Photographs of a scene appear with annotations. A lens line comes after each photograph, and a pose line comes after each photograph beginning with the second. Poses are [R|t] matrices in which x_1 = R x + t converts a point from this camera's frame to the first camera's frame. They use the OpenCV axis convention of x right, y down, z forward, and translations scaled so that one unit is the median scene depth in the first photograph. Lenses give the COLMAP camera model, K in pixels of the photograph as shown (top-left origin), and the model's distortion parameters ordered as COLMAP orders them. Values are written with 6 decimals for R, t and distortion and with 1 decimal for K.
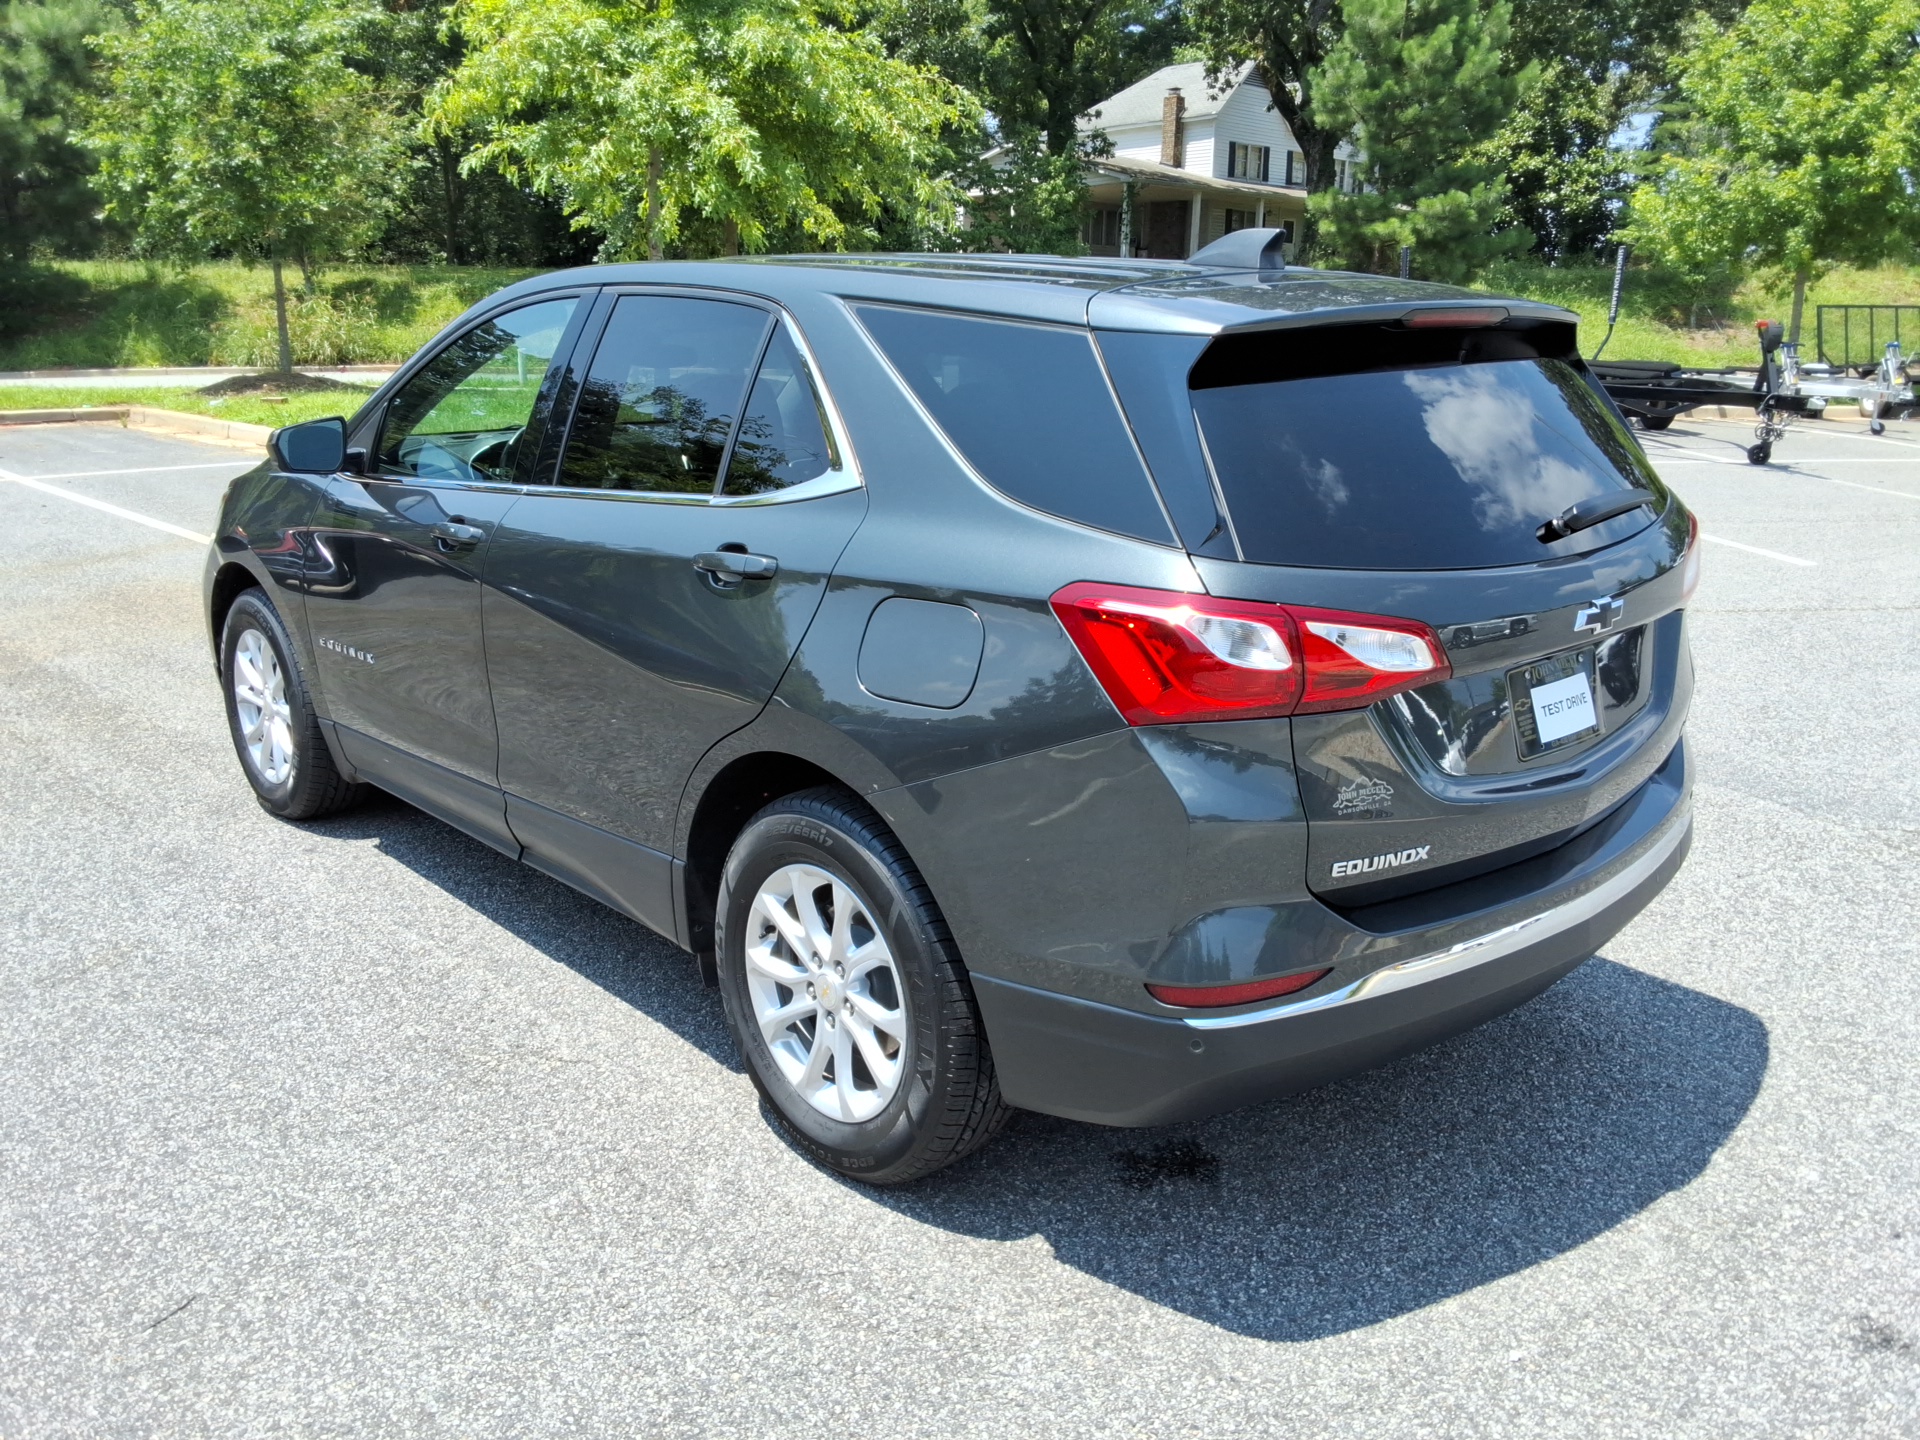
lens RADIAL K [[1542.3, 0, 973.3], [0, 1542.3, 694.1], [0, 0, 1]] dist [0.116242, -0.186716]
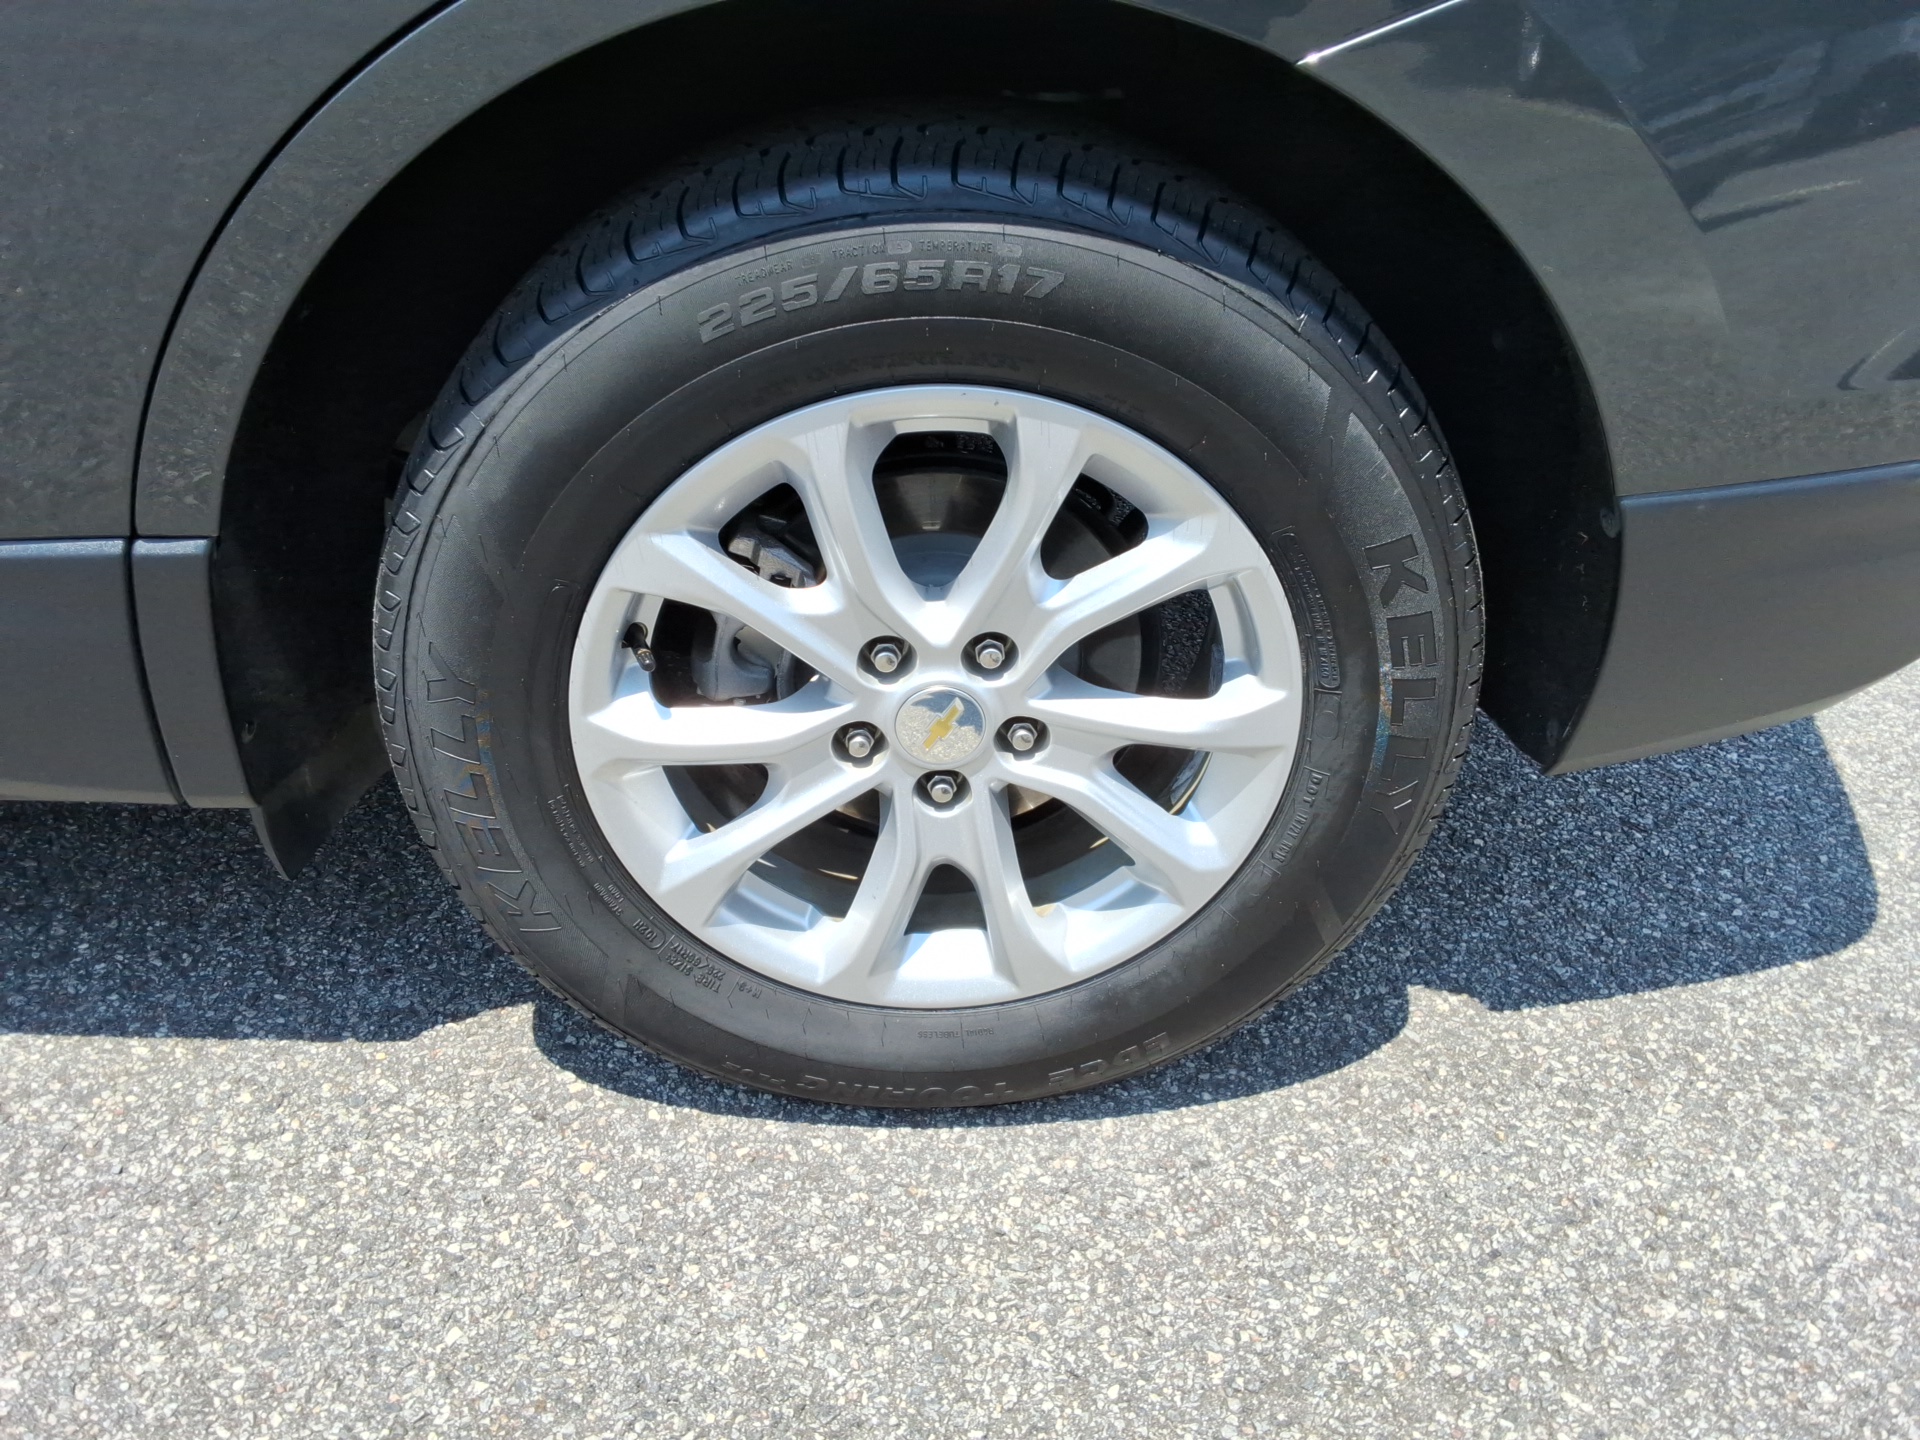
lens RADIAL K [[1542.1, 0, 977.3], [0, 1542.1, 694.4], [0, 0, 1]] dist [0.118666, -0.187831]
pose [[0.637037, -0.378256, 0.671645, -0.081838], [0.143910, 0.914364, 0.378455, 0.011919], [-0.757281, -0.144434, 0.636918, 0.188109]]
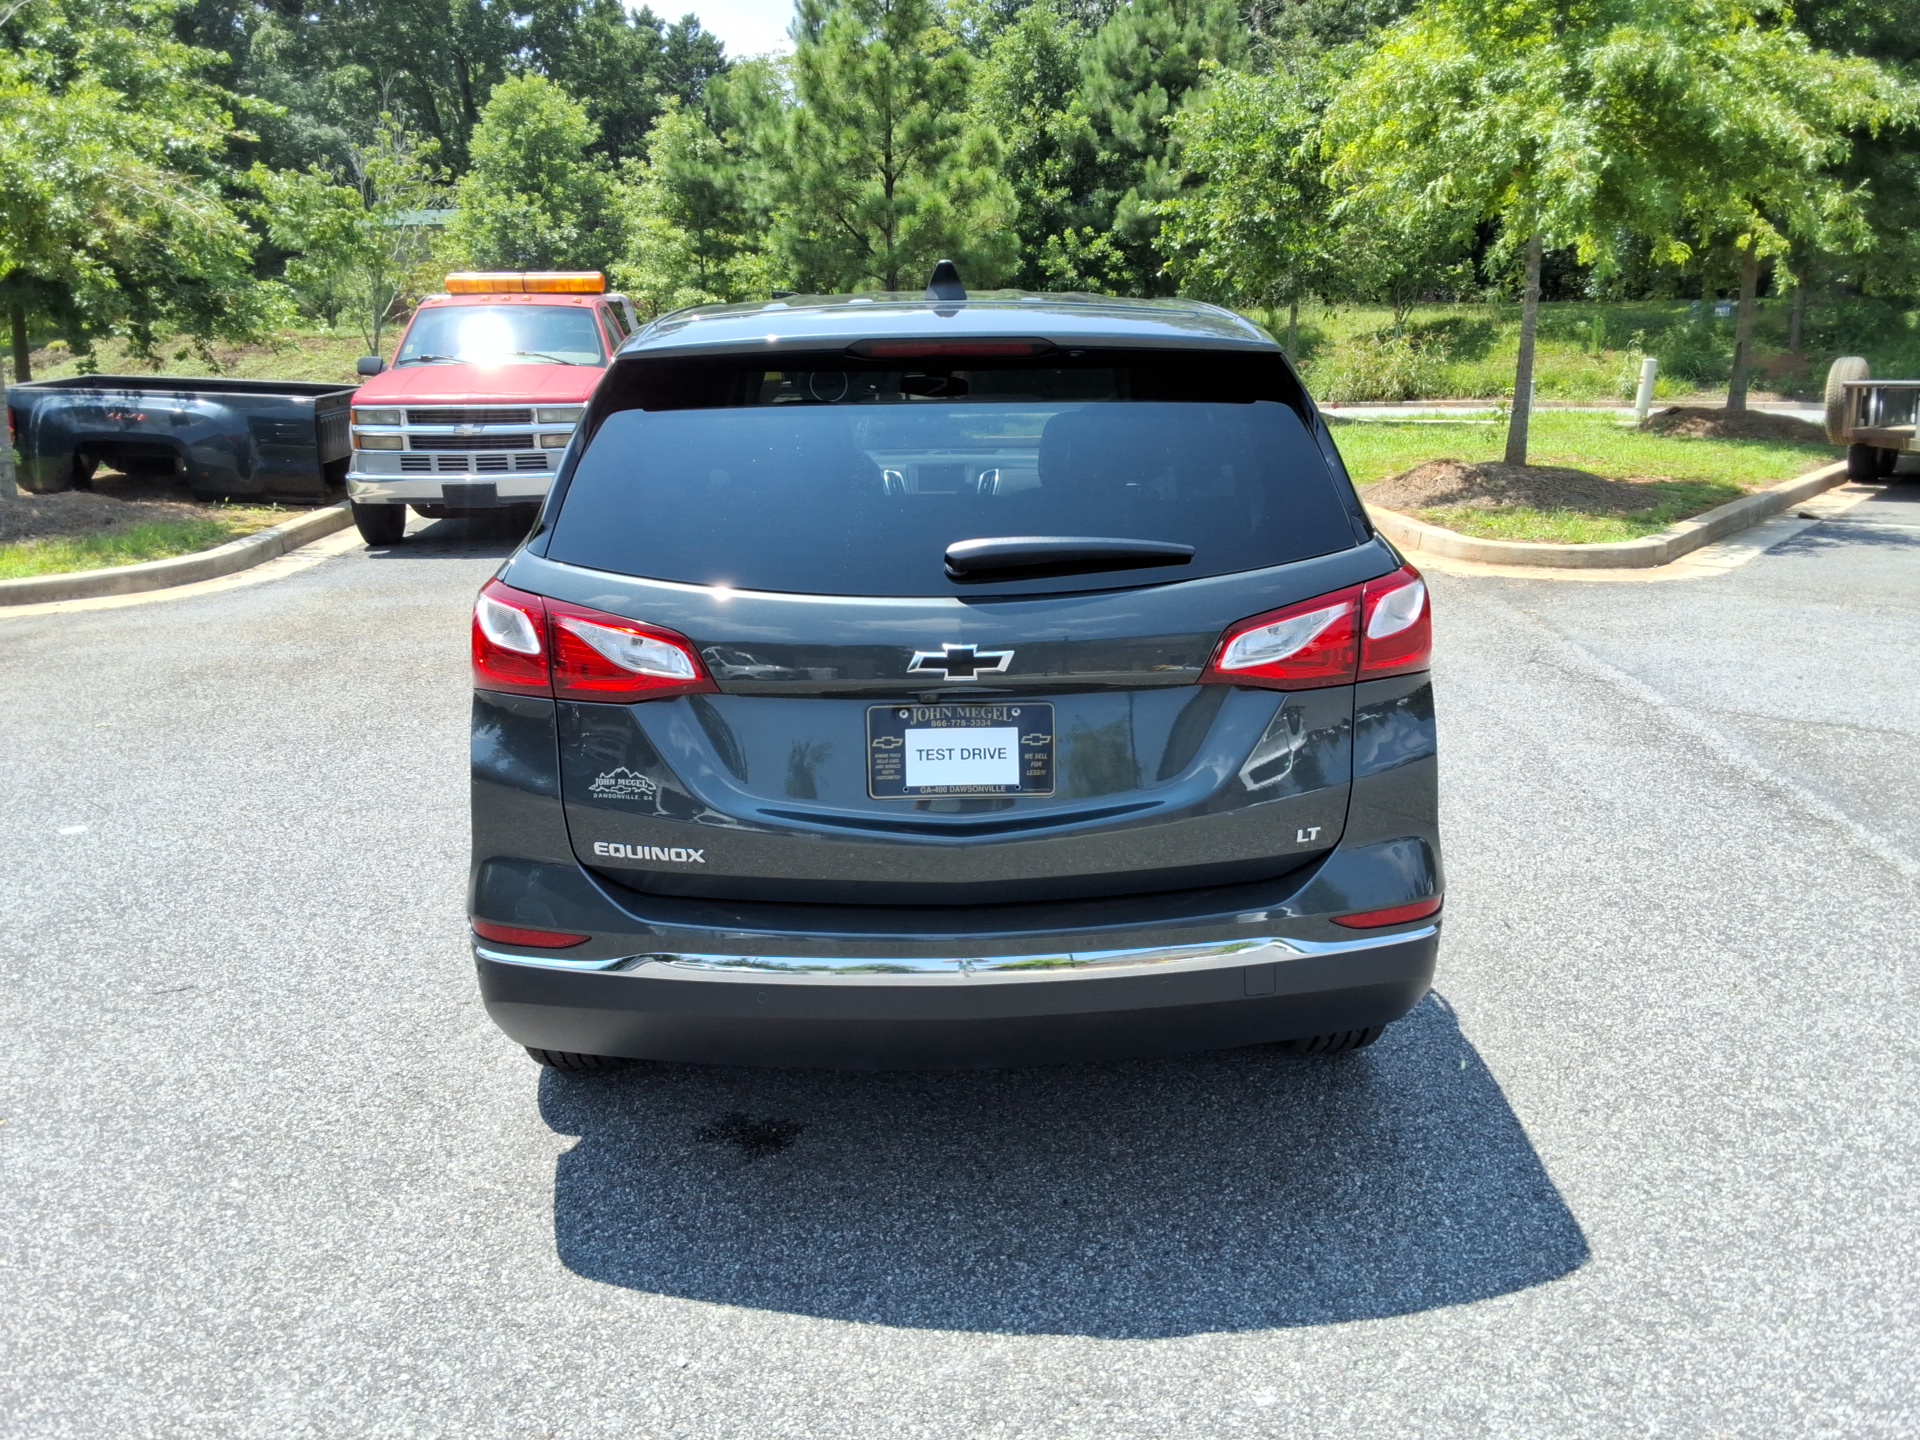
lens RADIAL K [[1542.1, 0, 977.3], [0, 1542.1, 694.4], [0, 0, 1]] dist [0.118666, -0.187831]
pose [[0.753040, 0.137933, -0.643355, 0.226115], [-0.152058, 0.987794, 0.033797, -0.014362], [0.640163, 0.072377, 0.764822, 0.065670]]
